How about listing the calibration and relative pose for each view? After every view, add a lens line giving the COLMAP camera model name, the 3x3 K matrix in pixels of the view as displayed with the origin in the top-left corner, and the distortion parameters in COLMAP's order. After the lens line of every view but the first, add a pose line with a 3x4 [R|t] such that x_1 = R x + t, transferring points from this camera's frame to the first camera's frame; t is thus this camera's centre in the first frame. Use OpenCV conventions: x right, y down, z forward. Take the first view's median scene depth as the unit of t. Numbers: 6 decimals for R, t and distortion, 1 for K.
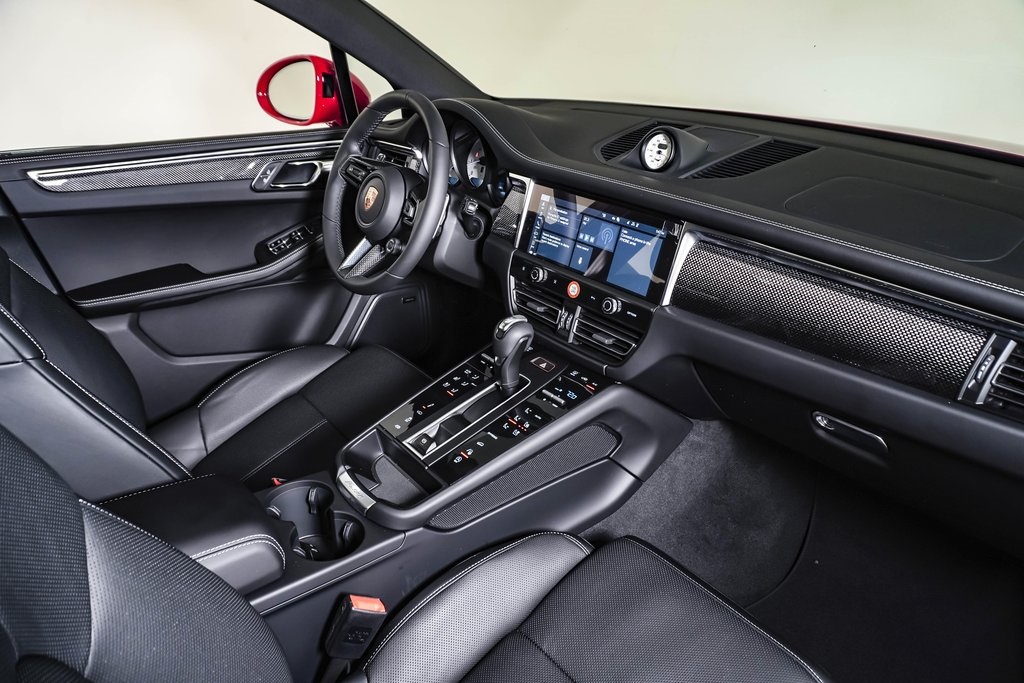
lens RADIAL K [[701.2, 0, 508.8], [0, 701.2, 347.7], [0, 0, 1]] dist [-0.083629, -0.001808]
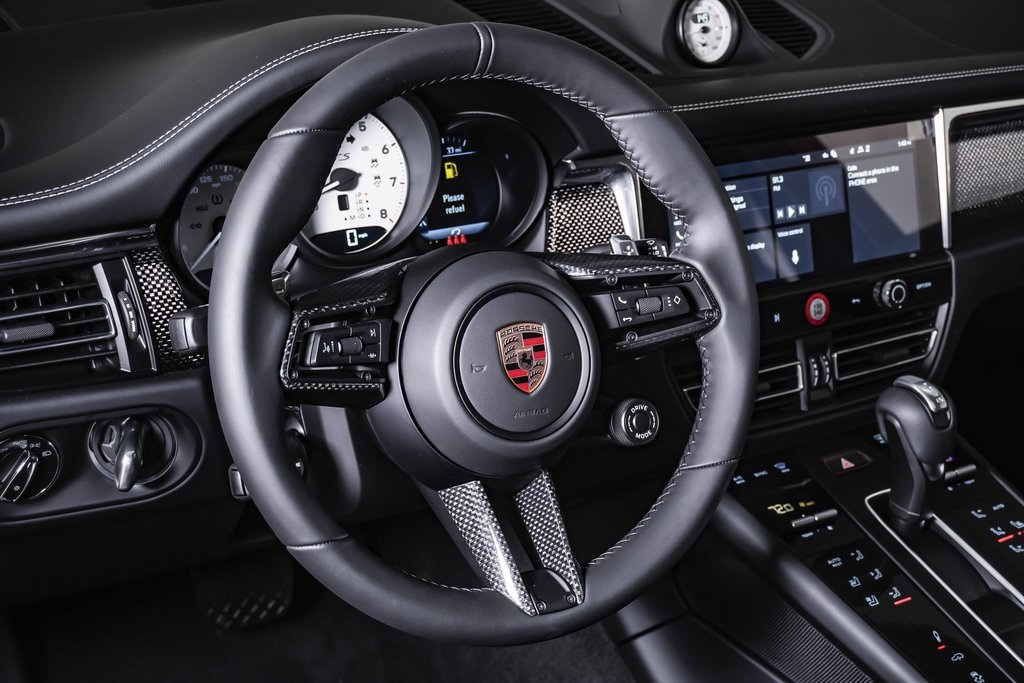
lens RADIAL K [[1553.5, 0, 505.3], [0, 1553.5, 347.9], [0, 0, 1]] dist [0.011481, 0.000000]
pose [[0.088297, -0.387943, 0.917444, -1.029218], [0.393602, 0.859674, 0.325634, -0.541260], [-0.915031, 0.332355, 0.228602, 0.982901]]
